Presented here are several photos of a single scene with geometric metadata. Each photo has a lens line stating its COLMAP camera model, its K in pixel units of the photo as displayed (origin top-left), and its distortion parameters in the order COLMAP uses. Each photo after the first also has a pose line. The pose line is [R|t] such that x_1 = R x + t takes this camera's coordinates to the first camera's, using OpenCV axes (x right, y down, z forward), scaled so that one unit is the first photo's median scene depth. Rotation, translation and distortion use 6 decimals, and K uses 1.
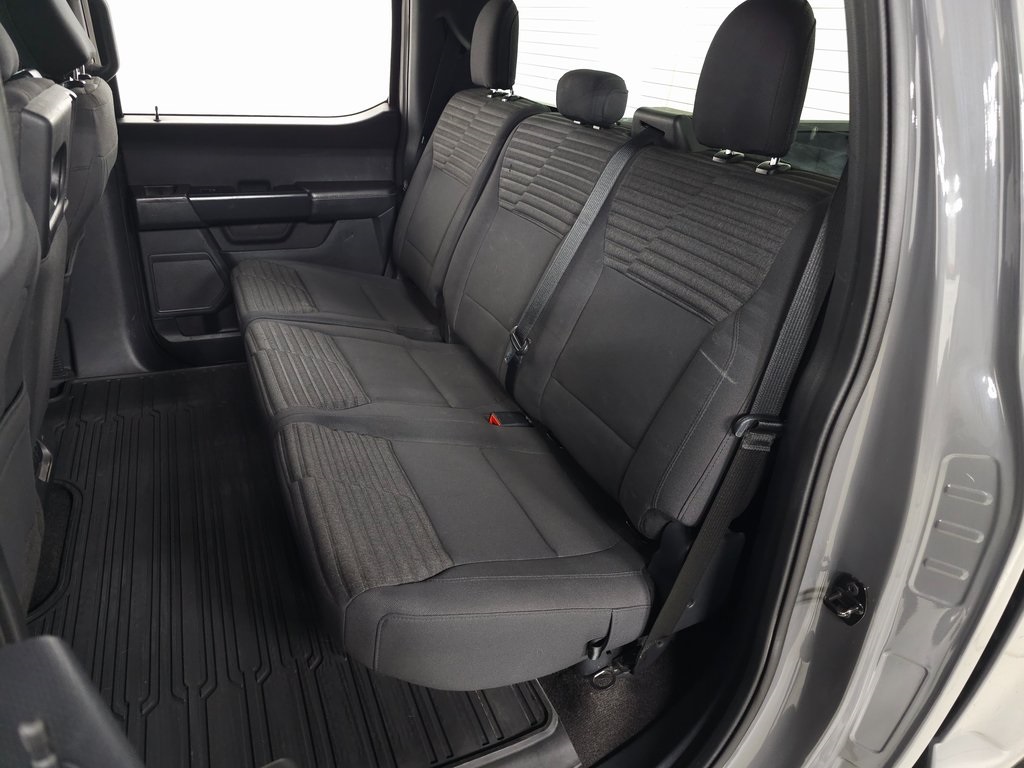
lens RADIAL K [[707.8, 0, 513.3], [0, 707.8, 376.9], [0, 0, 1]] dist [0.058709, -0.083575]
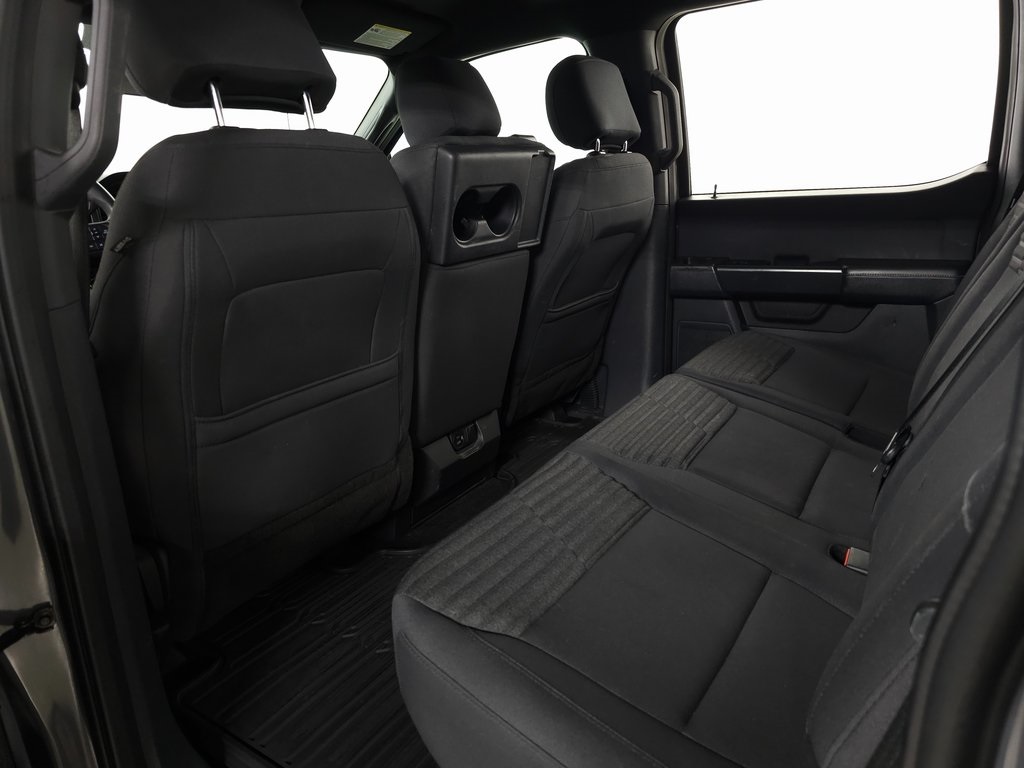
lens RADIAL K [[707.8, 0, 513.3], [0, 707.8, 376.9], [0, 0, 1]] dist [0.058709, -0.083575]
pose [[0.505205, 0.137213, -0.852021, 0.268946], [-0.304486, 0.952128, -0.027210, 0.011350], [0.807500, 0.273175, 0.522800, 0.267380]]
